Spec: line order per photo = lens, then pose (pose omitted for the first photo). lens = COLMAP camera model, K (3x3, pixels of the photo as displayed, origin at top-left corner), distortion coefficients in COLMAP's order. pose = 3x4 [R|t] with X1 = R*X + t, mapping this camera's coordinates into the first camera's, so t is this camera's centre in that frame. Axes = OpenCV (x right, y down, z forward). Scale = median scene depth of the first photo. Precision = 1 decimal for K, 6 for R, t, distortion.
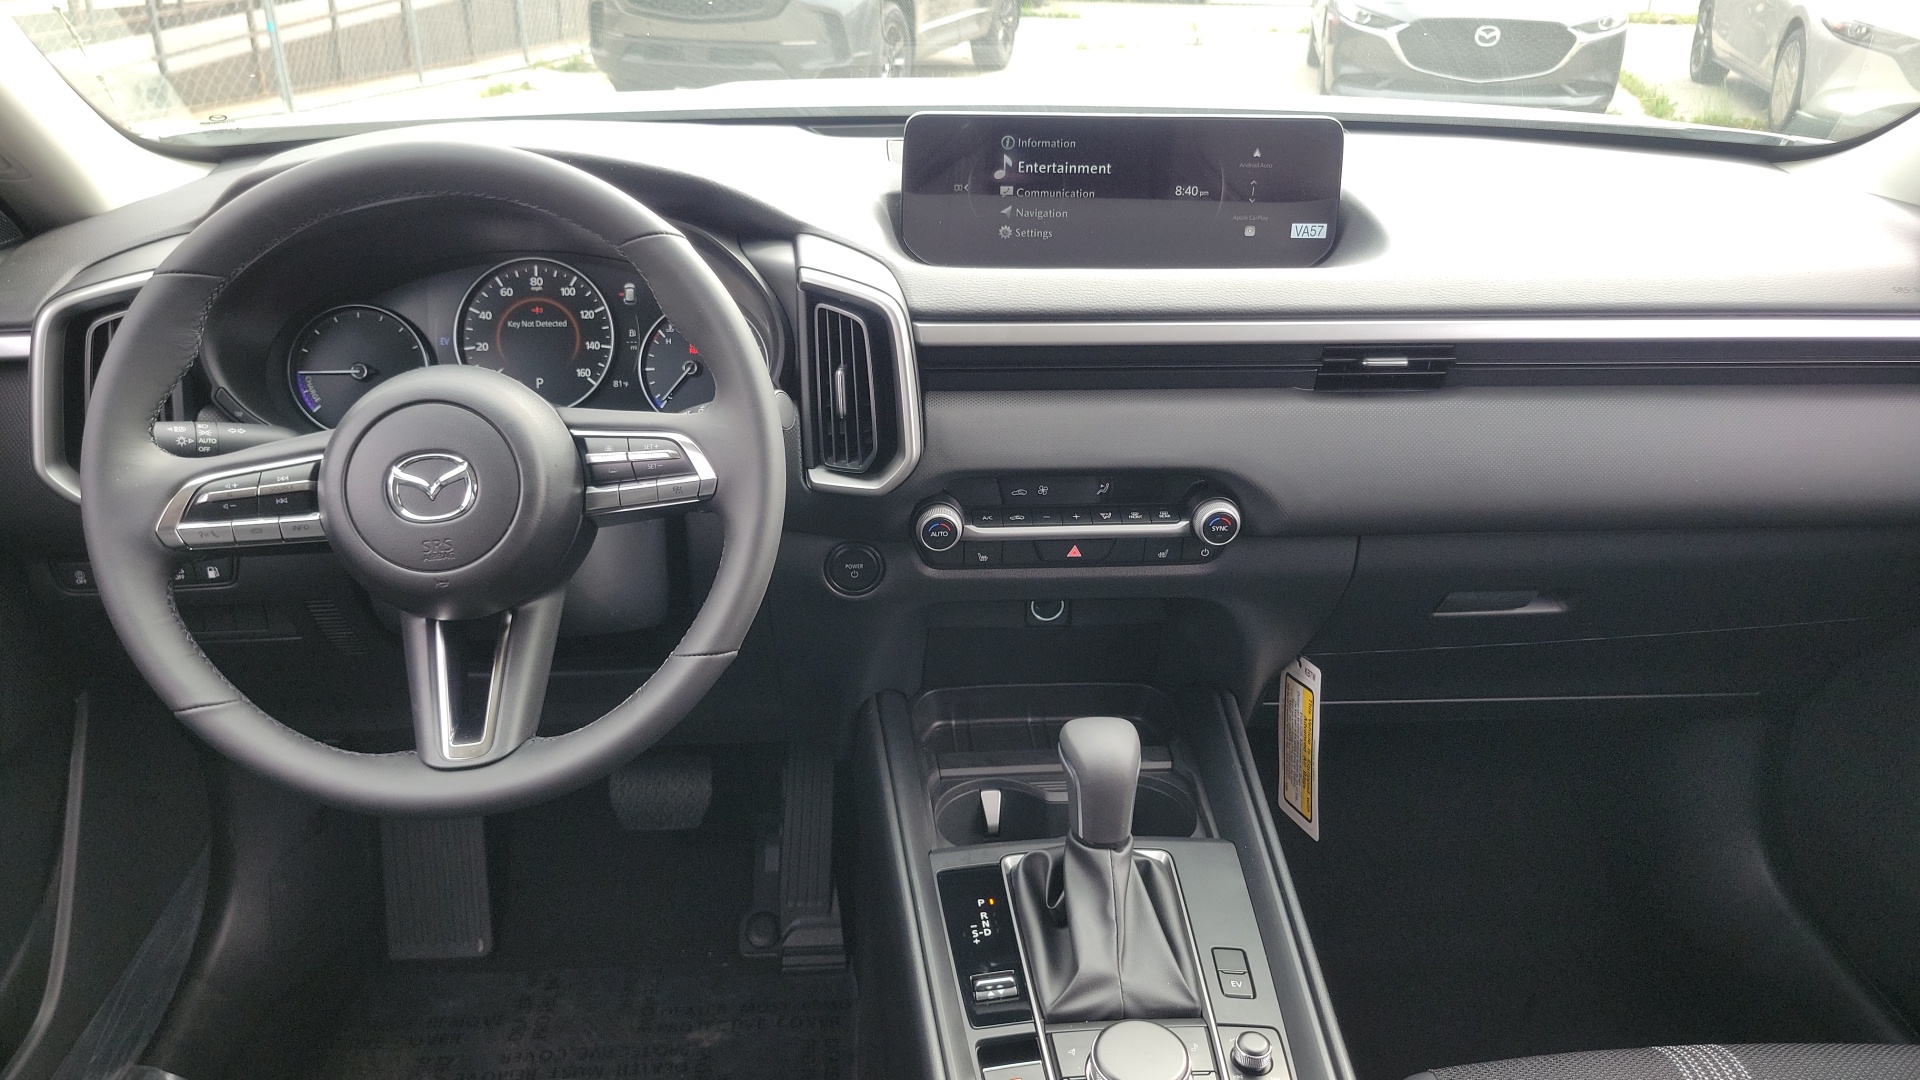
lens RADIAL K [[1445.8, 0, 944.1], [0, 1445.8, 537.3], [0, 0, 1]] dist [0.027726, -0.013240]
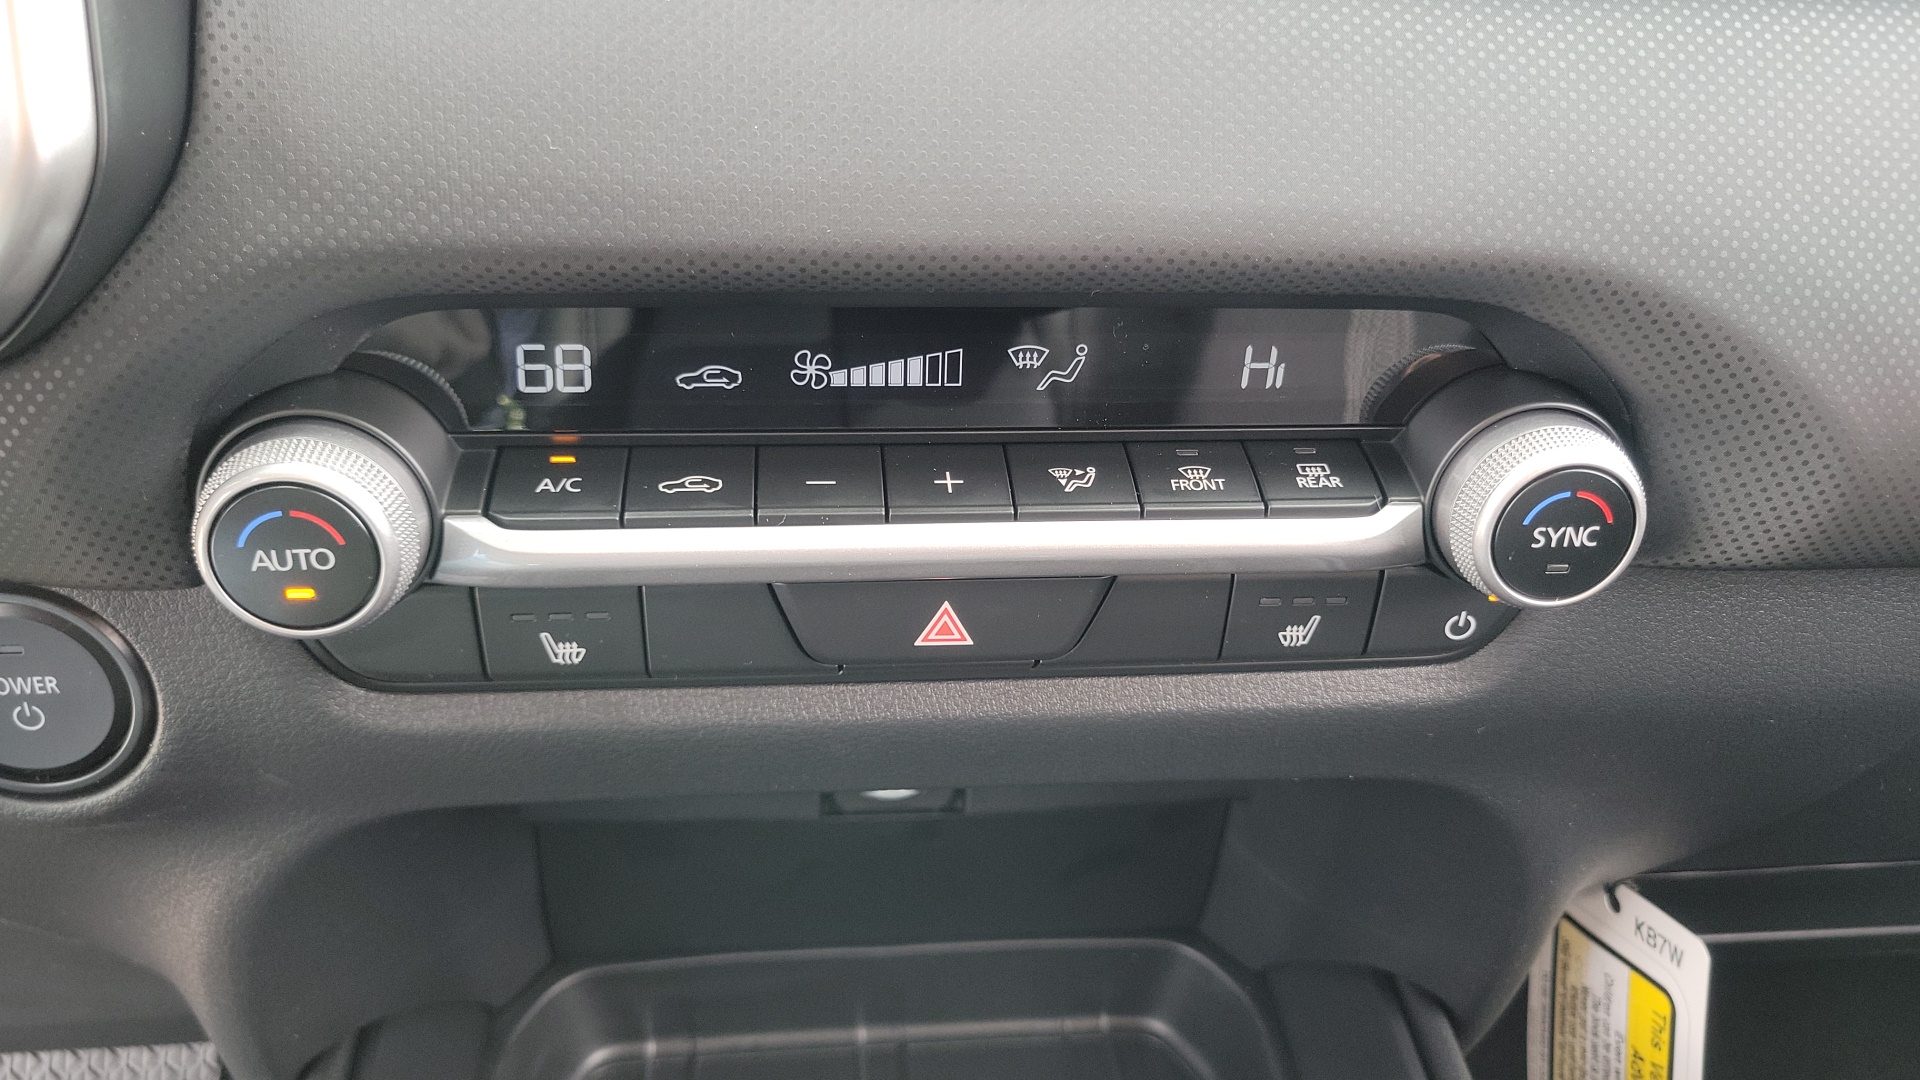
lens RADIAL K [[1501.5, 0, 960.0], [0, 1501.5, 540.0], [0, 0, 1]] dist [0.026654, -0.002645]
pose [[0.999282, 0.004555, 0.037605, 0.082963], [-0.005506, 0.999667, 0.025229, -0.010934], [-0.037478, -0.025418, 0.998974, 0.746101]]
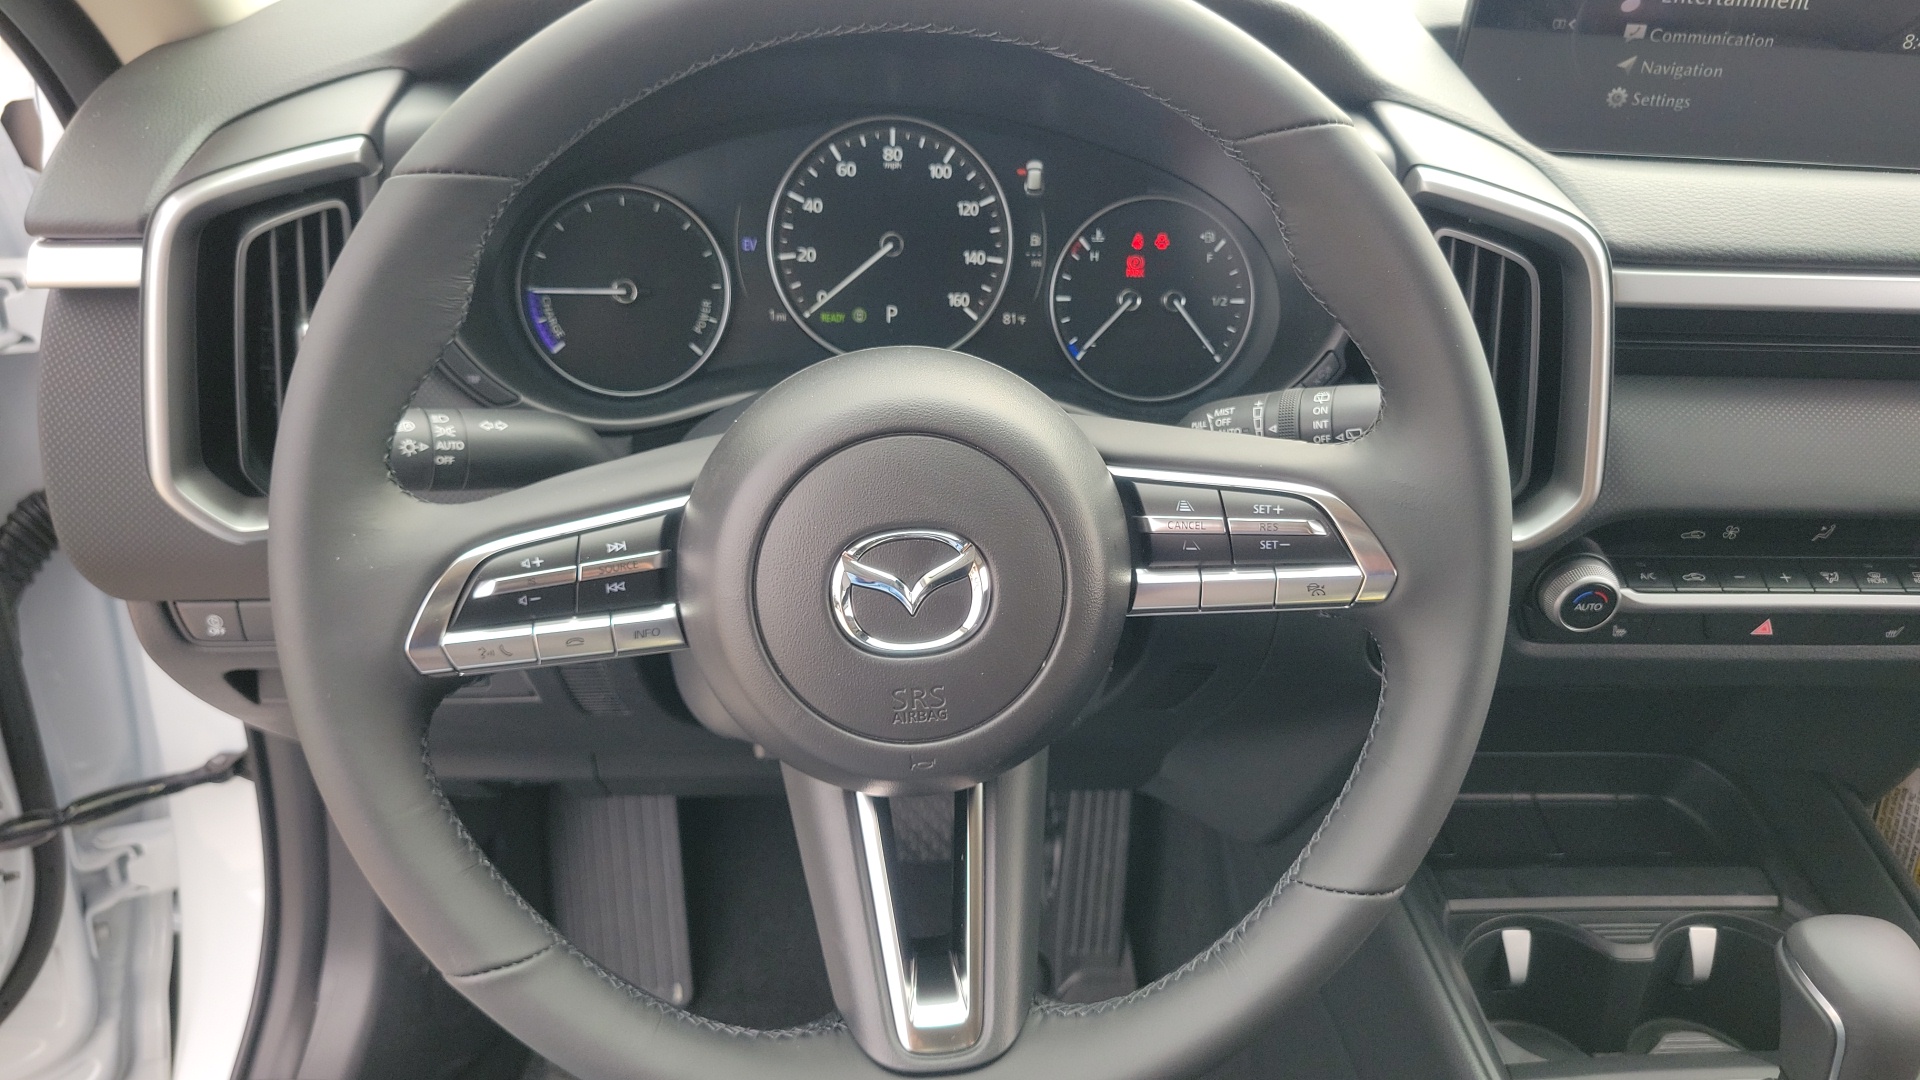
lens RADIAL K [[1469.9, 0, 956.2], [0, 1469.9, 532.6], [0, 0, 1]] dist [0.007932, 0.001169]
pose [[0.999371, 0.035262, 0.003688, -0.268131], [-0.035447, 0.991738, 0.123286, -0.098569], [0.000690, -0.123339, 0.992364, 0.361179]]
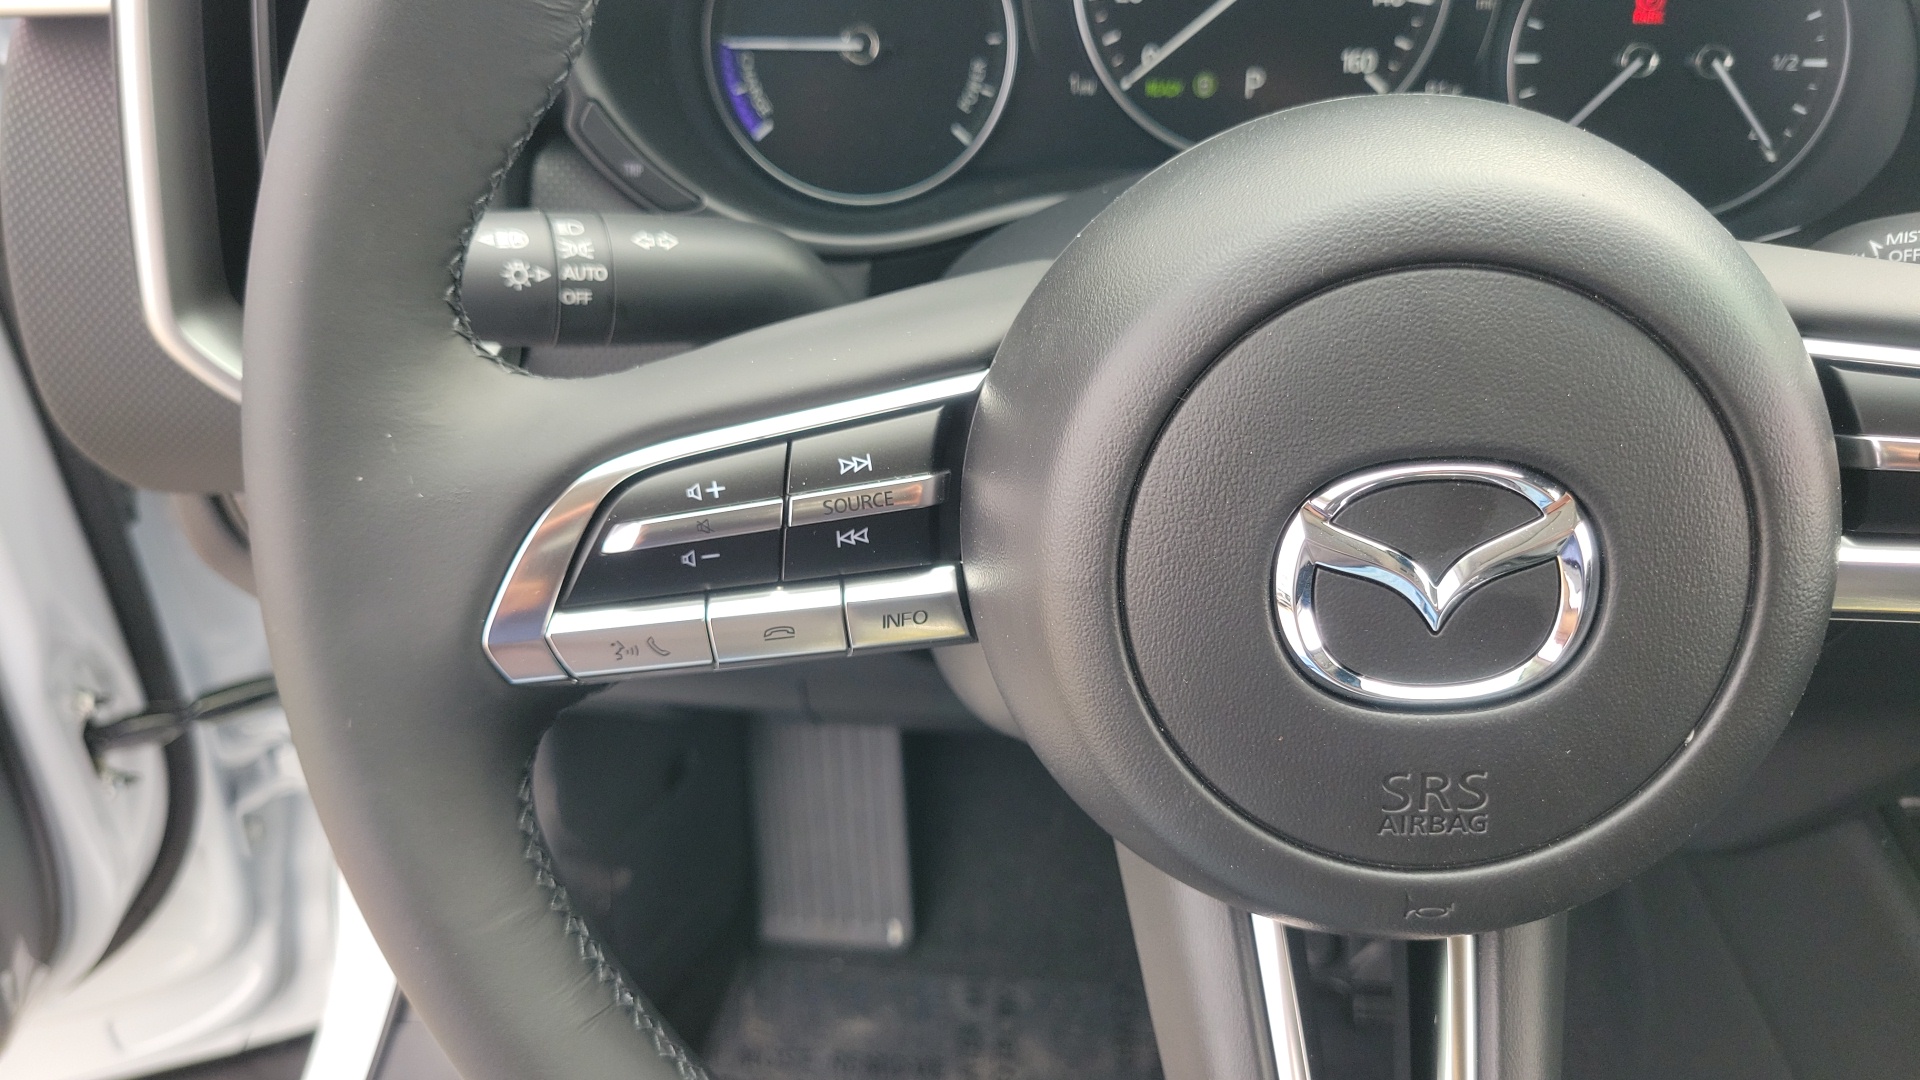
lens RADIAL K [[1510.7, 0, 960.0], [0, 1510.7, 540.0], [0, 0, 1]] dist [-0.004766, -0.000453]
pose [[0.989046, 0.076006, -0.126532, -0.321091], [-0.044218, 0.970431, 0.237292, -0.083467], [0.140826, -0.229098, 0.963163, 0.567280]]
